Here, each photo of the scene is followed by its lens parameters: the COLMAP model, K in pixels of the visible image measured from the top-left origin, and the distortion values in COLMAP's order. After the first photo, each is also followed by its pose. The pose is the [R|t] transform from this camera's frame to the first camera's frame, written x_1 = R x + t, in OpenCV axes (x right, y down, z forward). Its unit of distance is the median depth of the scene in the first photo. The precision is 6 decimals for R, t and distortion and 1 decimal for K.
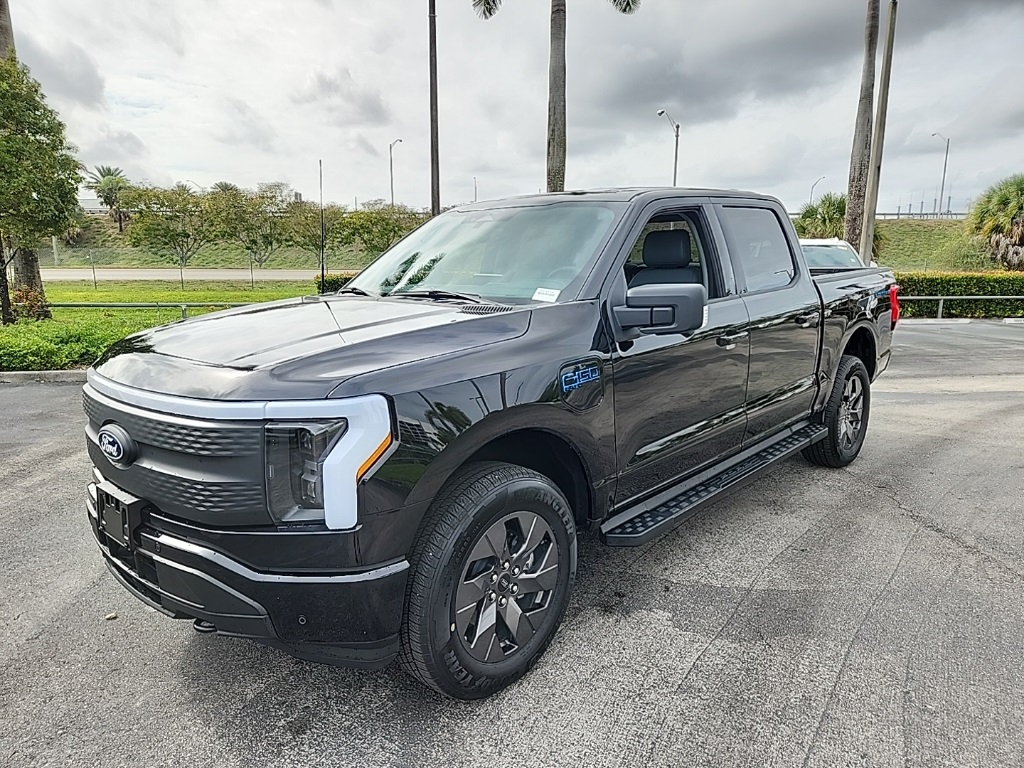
lens RADIAL K [[683.7, 0, 506.5], [0, 683.7, 381.1], [0, 0, 1]] dist [0.085082, -0.077024]
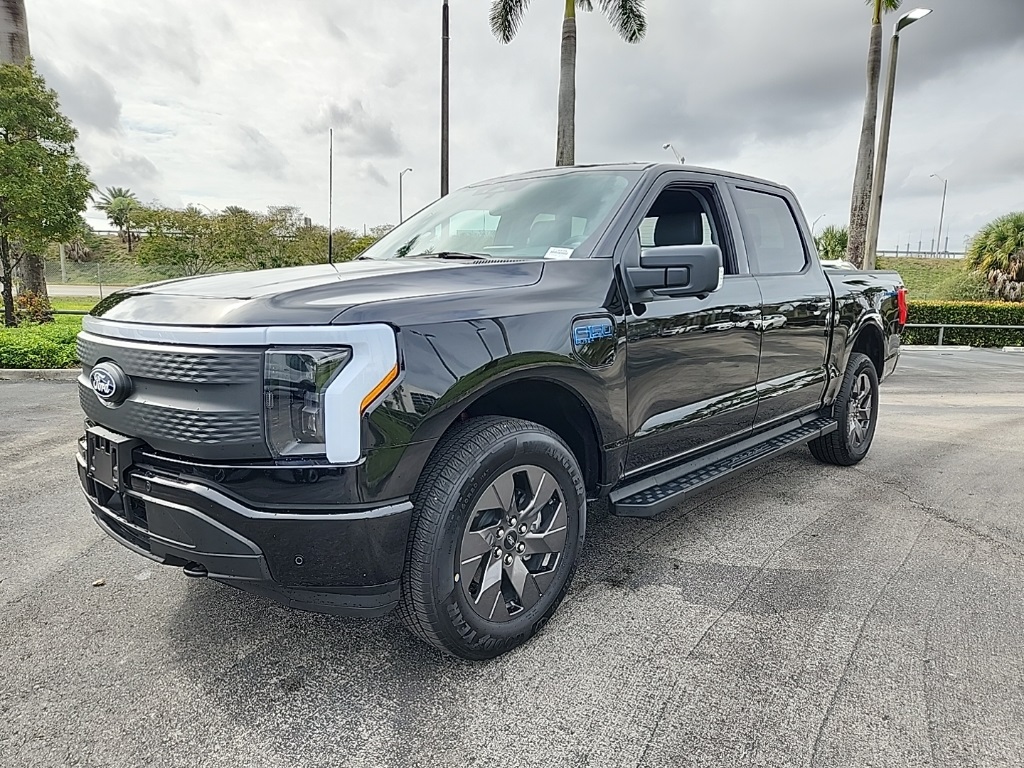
lens RADIAL K [[679.8, 0, 519.6], [0, 679.8, 385.4], [0, 0, 1]] dist [0.083451, -0.075081]
pose [[0.999728, 0.019542, 0.012706, -0.006554], [-0.019079, 0.999183, -0.035636, 0.098937], [-0.013392, 0.035384, 0.999284, 0.034319]]
